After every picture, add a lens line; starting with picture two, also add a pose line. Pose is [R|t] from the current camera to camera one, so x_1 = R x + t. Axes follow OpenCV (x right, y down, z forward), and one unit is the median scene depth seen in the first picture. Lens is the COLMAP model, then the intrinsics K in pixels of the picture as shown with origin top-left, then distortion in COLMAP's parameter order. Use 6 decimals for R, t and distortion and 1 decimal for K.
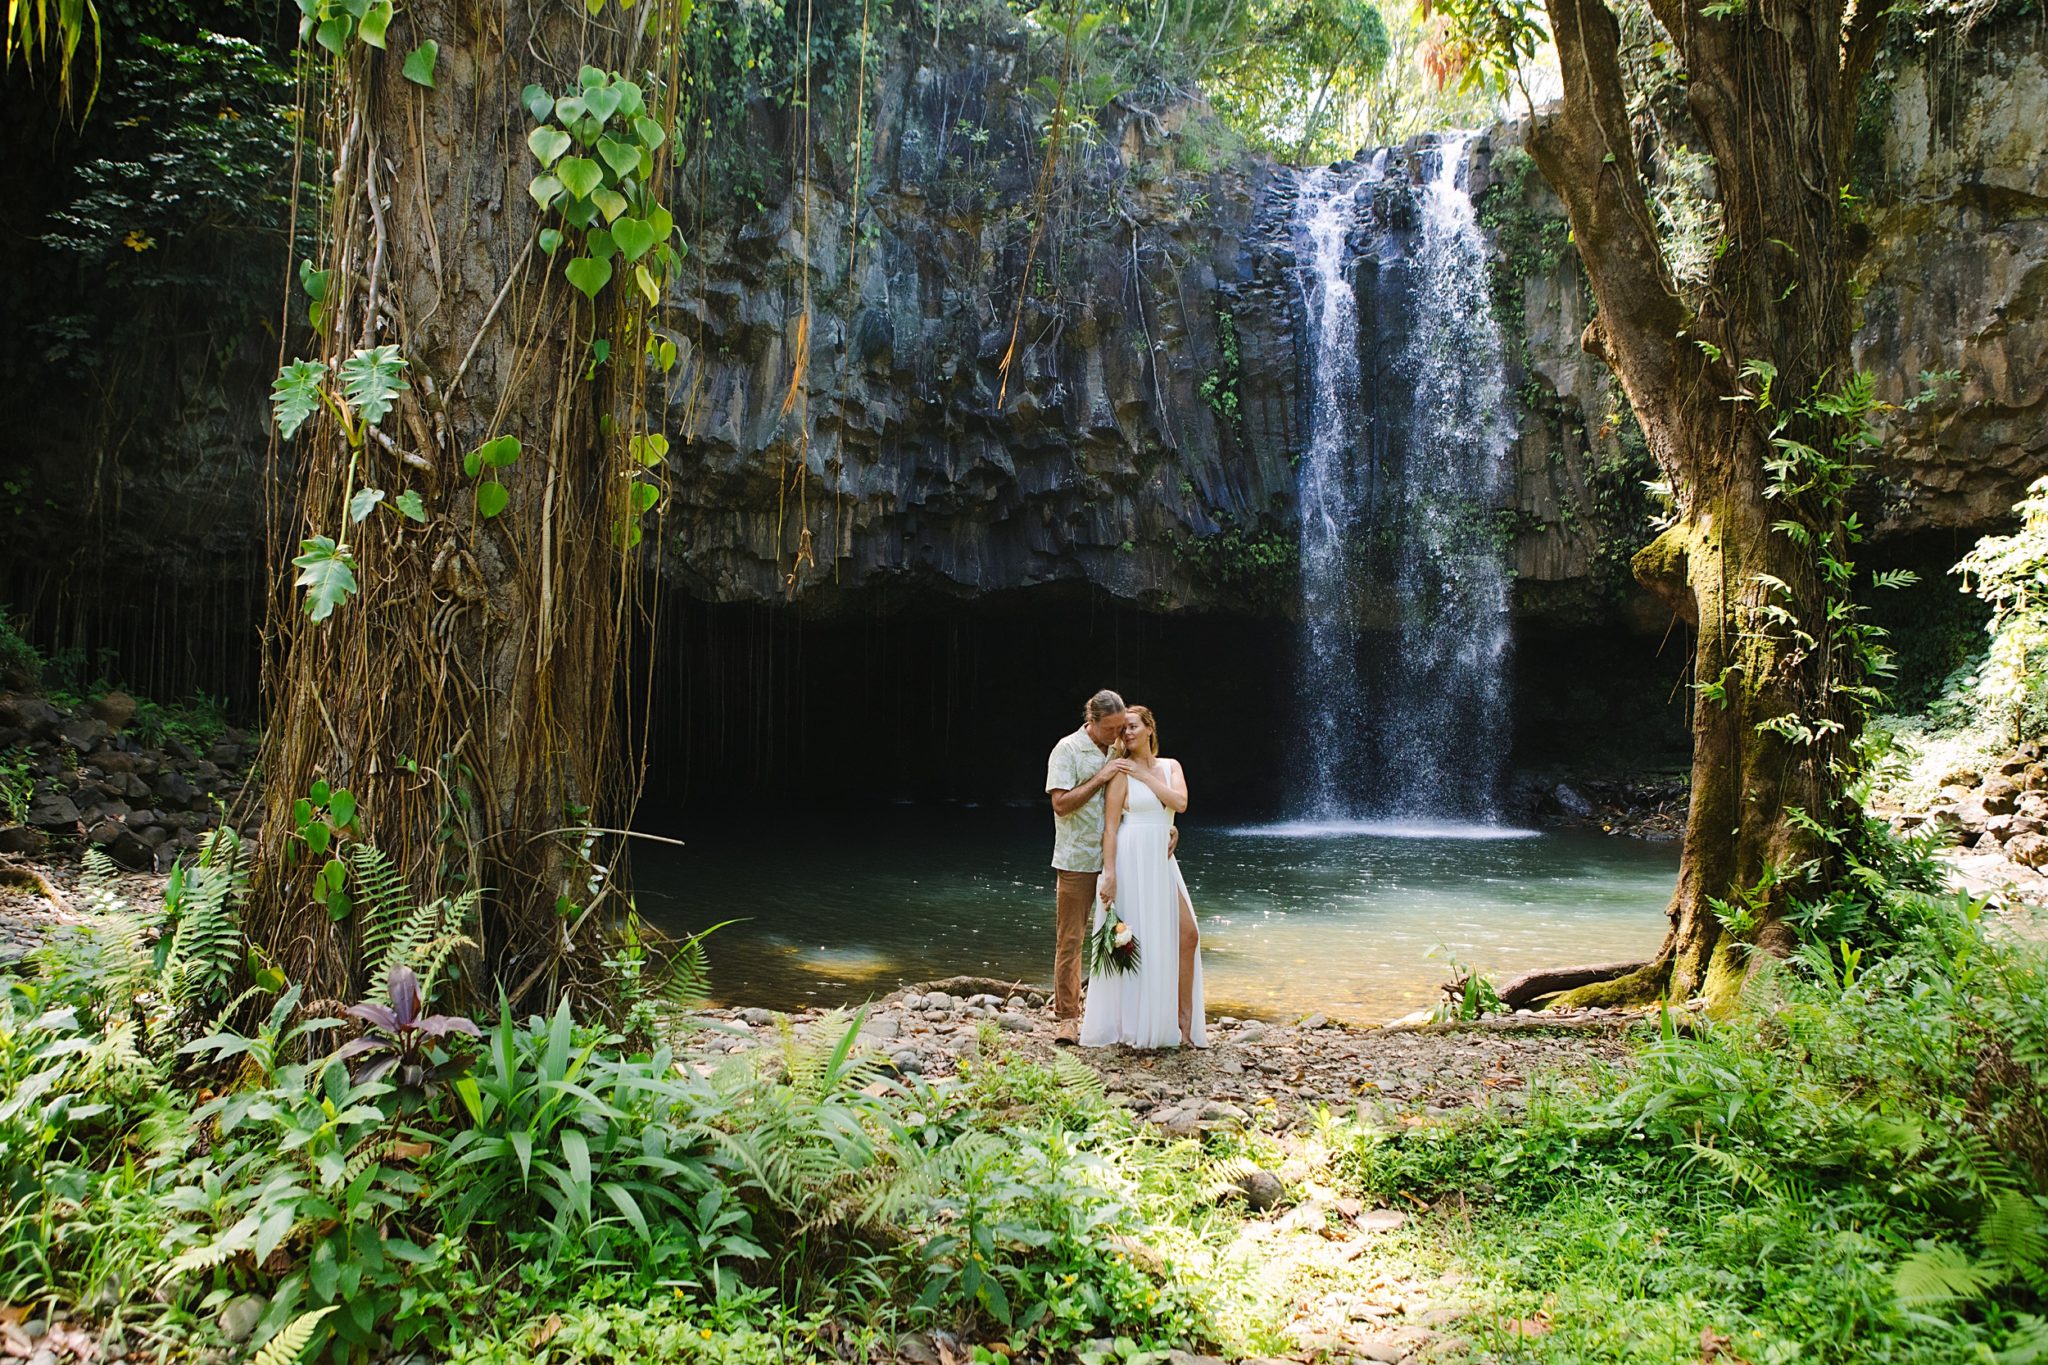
lens RADIAL K [[1560.6, 0, 983.1], [0, 1560.6, 685.3], [0, 0, 1]] dist [-0.116220, 0.092451]
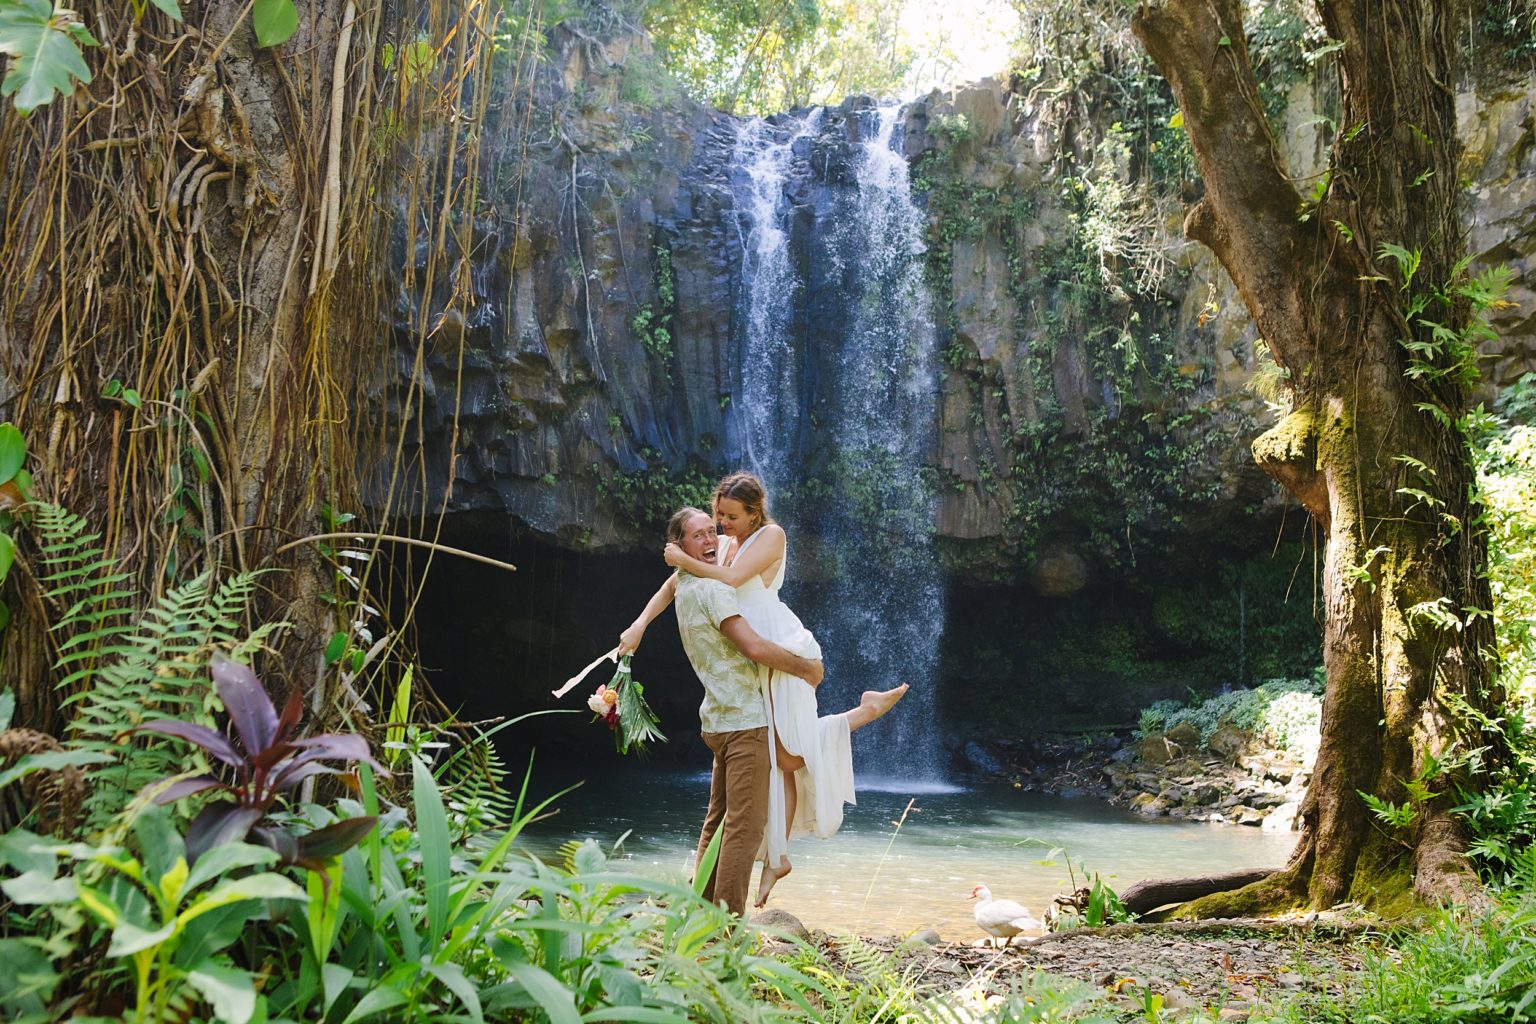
lens RADIAL K [[1587.5, 0, 789.2], [0, 1587.5, 491.9], [0, 0, 1]] dist [-0.087175, 0.123035]
pose [[0.961285, 0.062326, 0.268415, -0.124632], [-0.035746, 0.994059, -0.102803, 0.063215], [-0.273228, 0.089228, 0.957802, 0.145506]]
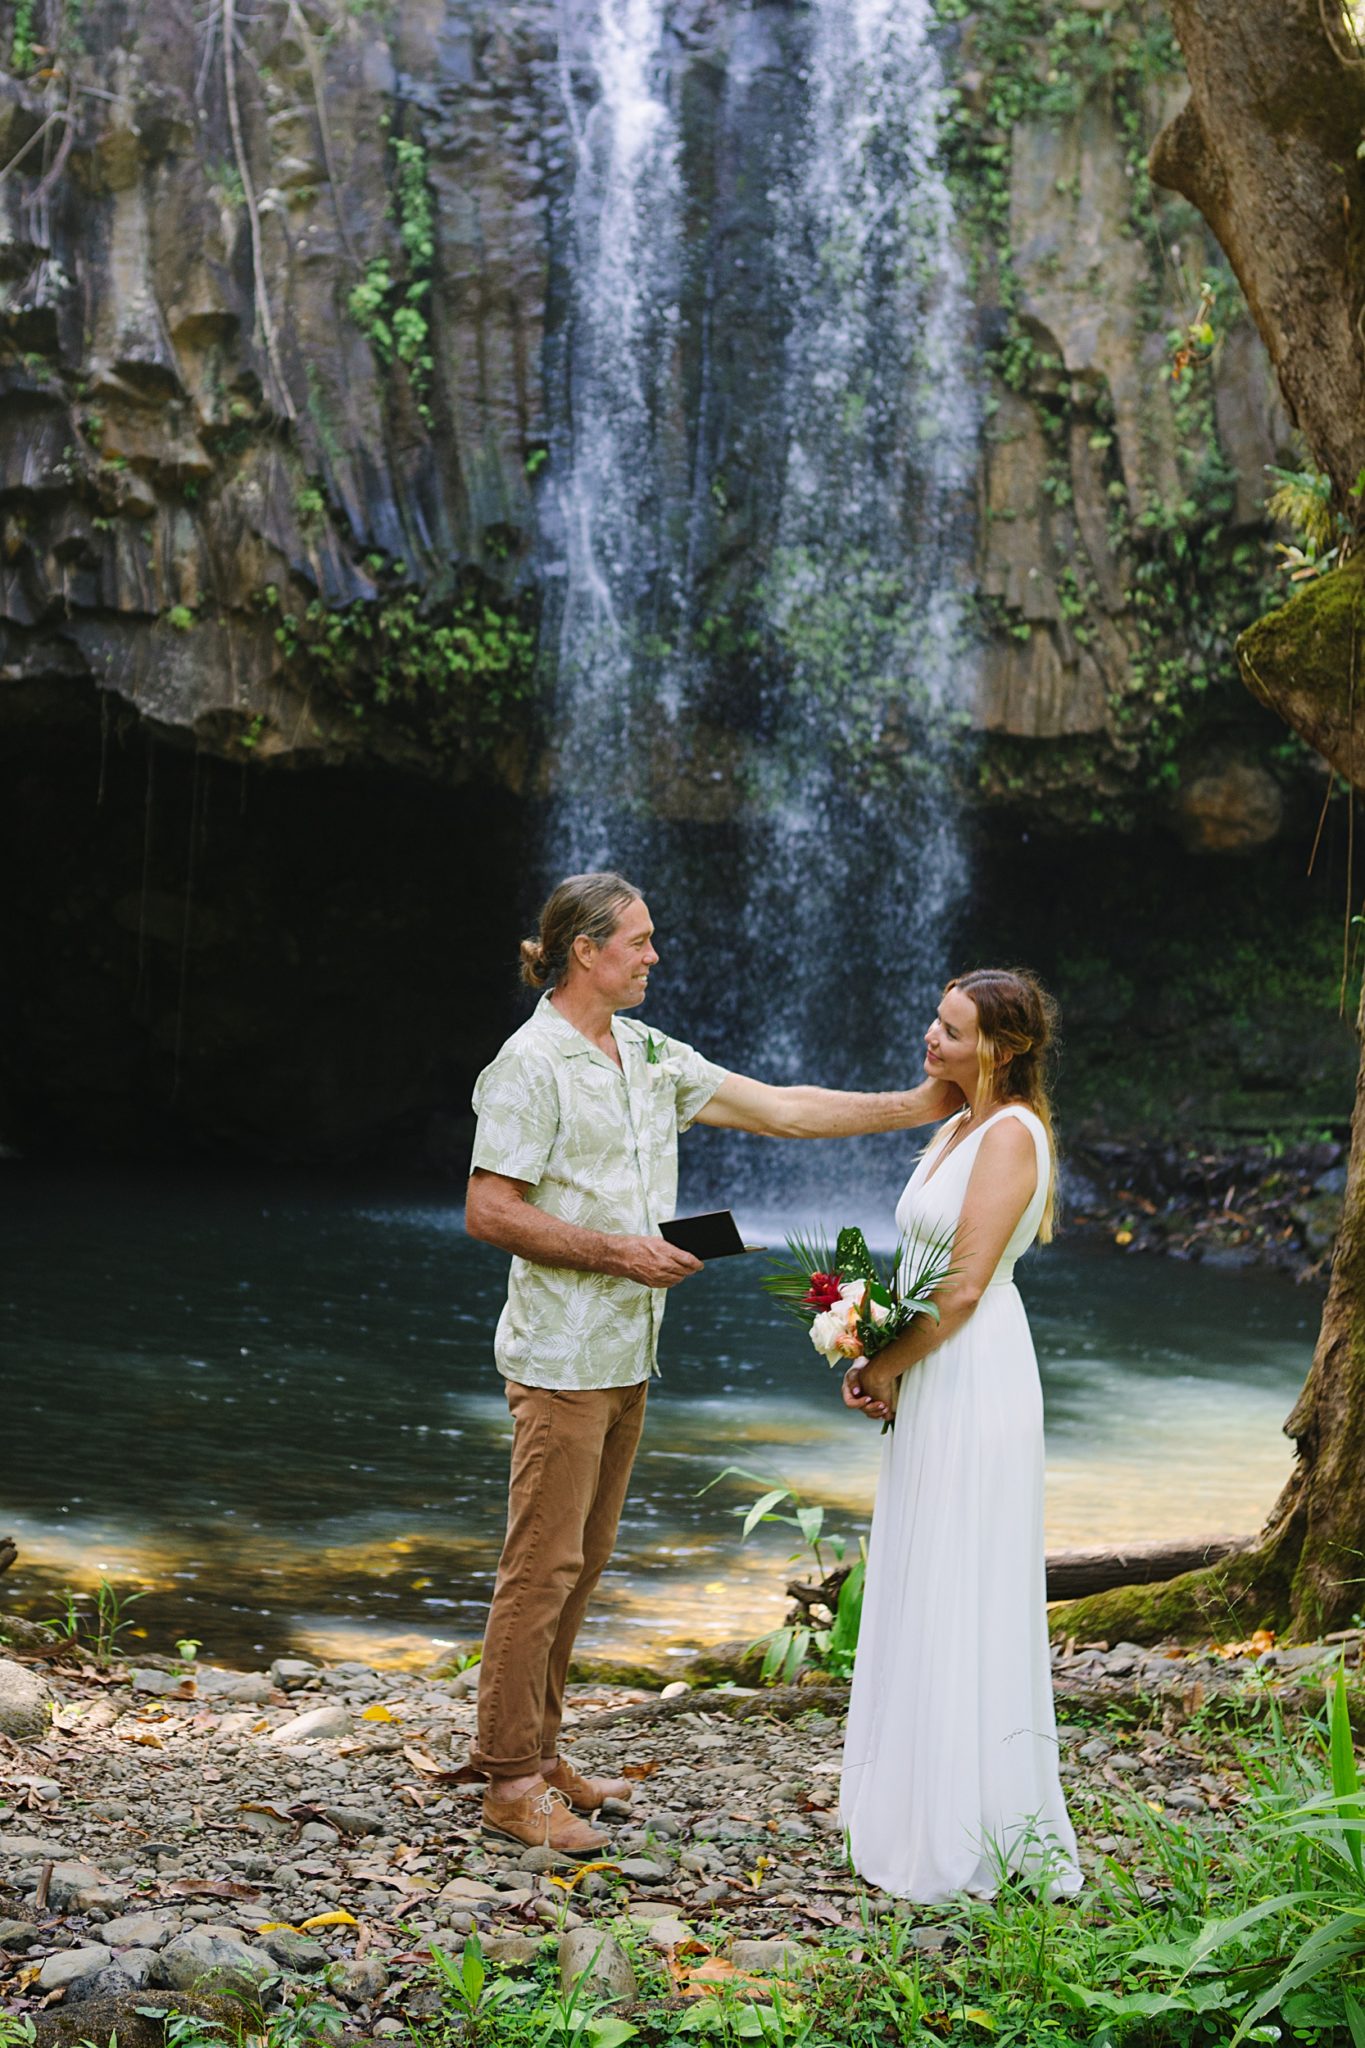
lens RADIAL K [[3172.0, 0, 581.9], [0, 3172.0, 872.0], [0, 0, 1]] dist [-0.026591, -0.010294]
pose [[0.975742, 0.046774, 0.213867, 0.042428], [-0.043409, 0.998849, -0.020405, 0.013949], [-0.214575, 0.010626, 0.976650, 0.142957]]
